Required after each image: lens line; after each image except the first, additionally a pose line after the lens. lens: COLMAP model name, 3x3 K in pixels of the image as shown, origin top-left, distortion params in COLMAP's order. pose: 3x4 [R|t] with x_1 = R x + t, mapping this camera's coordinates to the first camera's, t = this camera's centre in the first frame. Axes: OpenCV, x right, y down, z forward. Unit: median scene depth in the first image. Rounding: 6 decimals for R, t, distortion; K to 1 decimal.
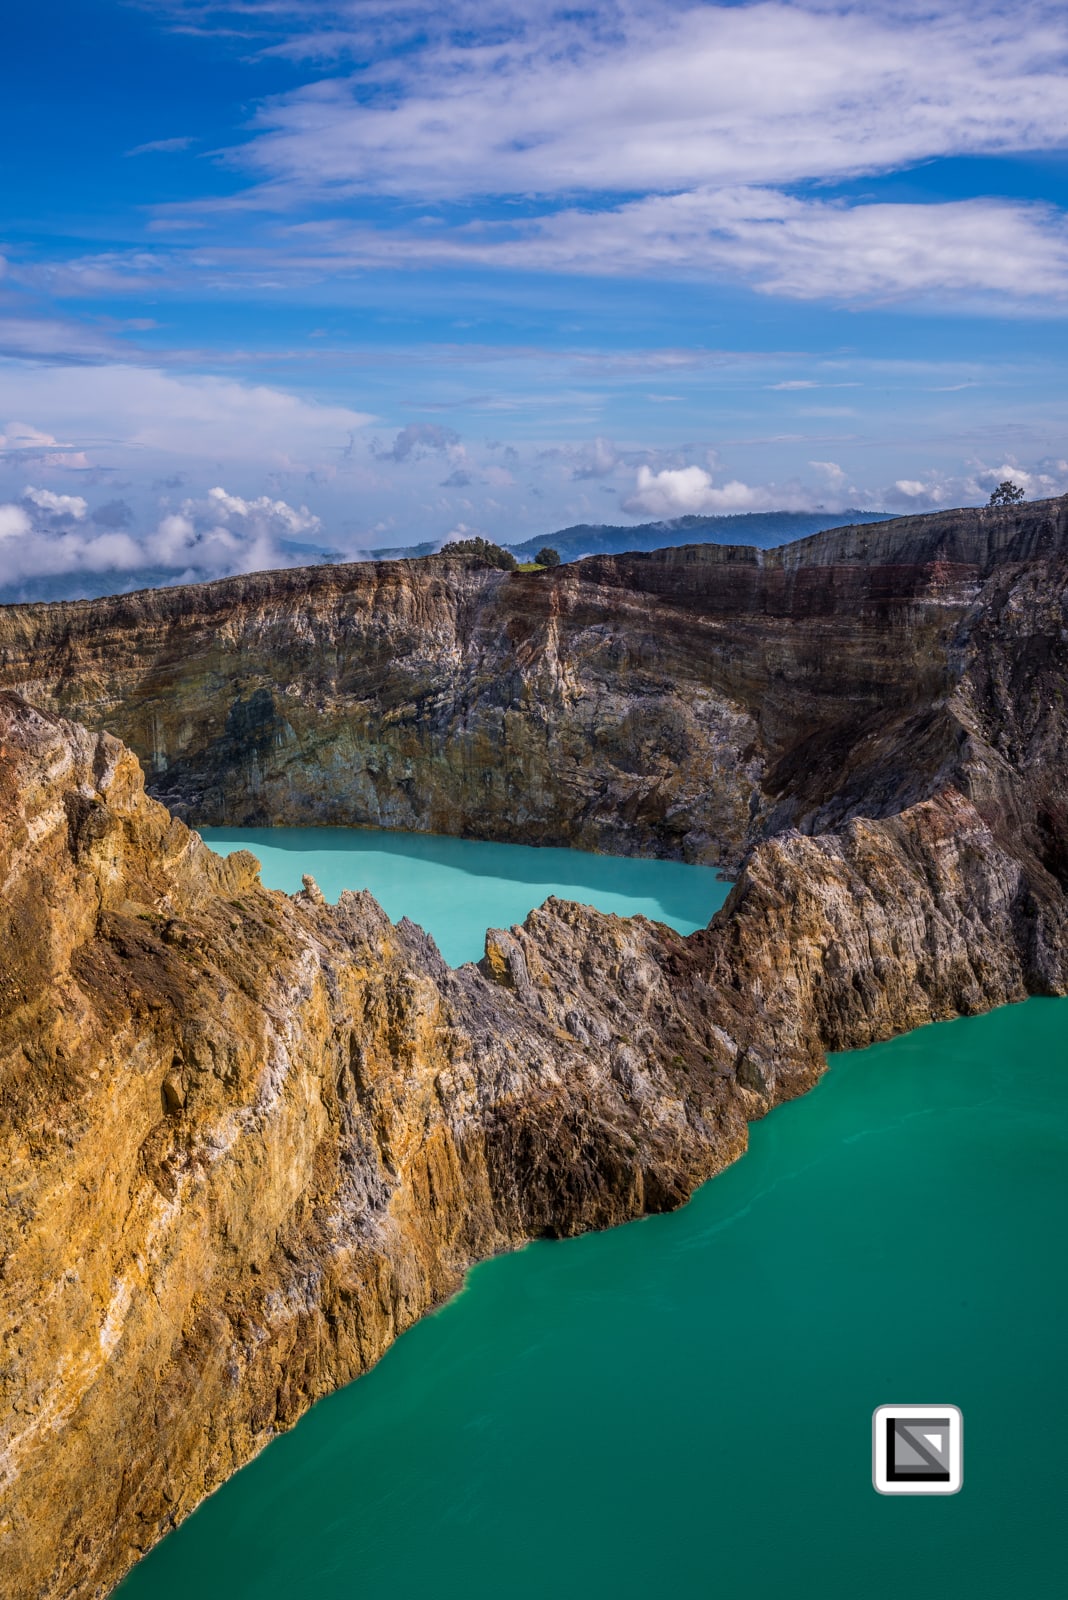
lens RADIAL K [[1690.5, 0, 534.0], [0, 1690.5, 800.0], [0, 0, 1]] dist [-0.030665, 0.227112]
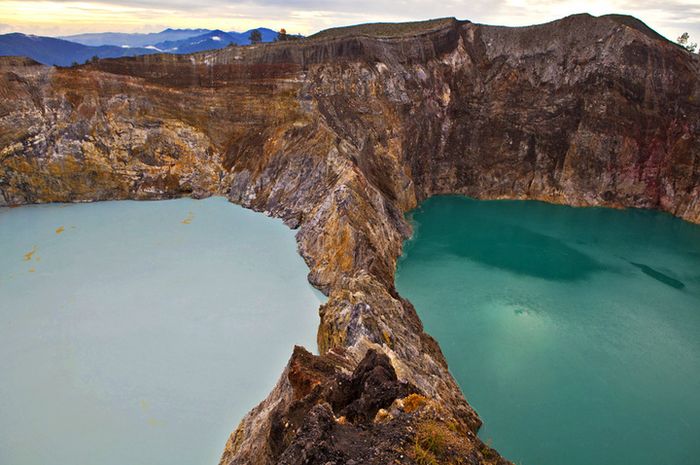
lens RADIAL K [[485.8, 0, 350.0], [0, 485.8, 230.4], [0, 0, 1]] dist [-0.099040, 0.078926]
pose [[0.723118, -0.220204, 0.654683, -0.173868], [0.073896, 0.967045, 0.243648, -0.065282], [-0.686760, -0.127808, 0.715560, 0.389003]]
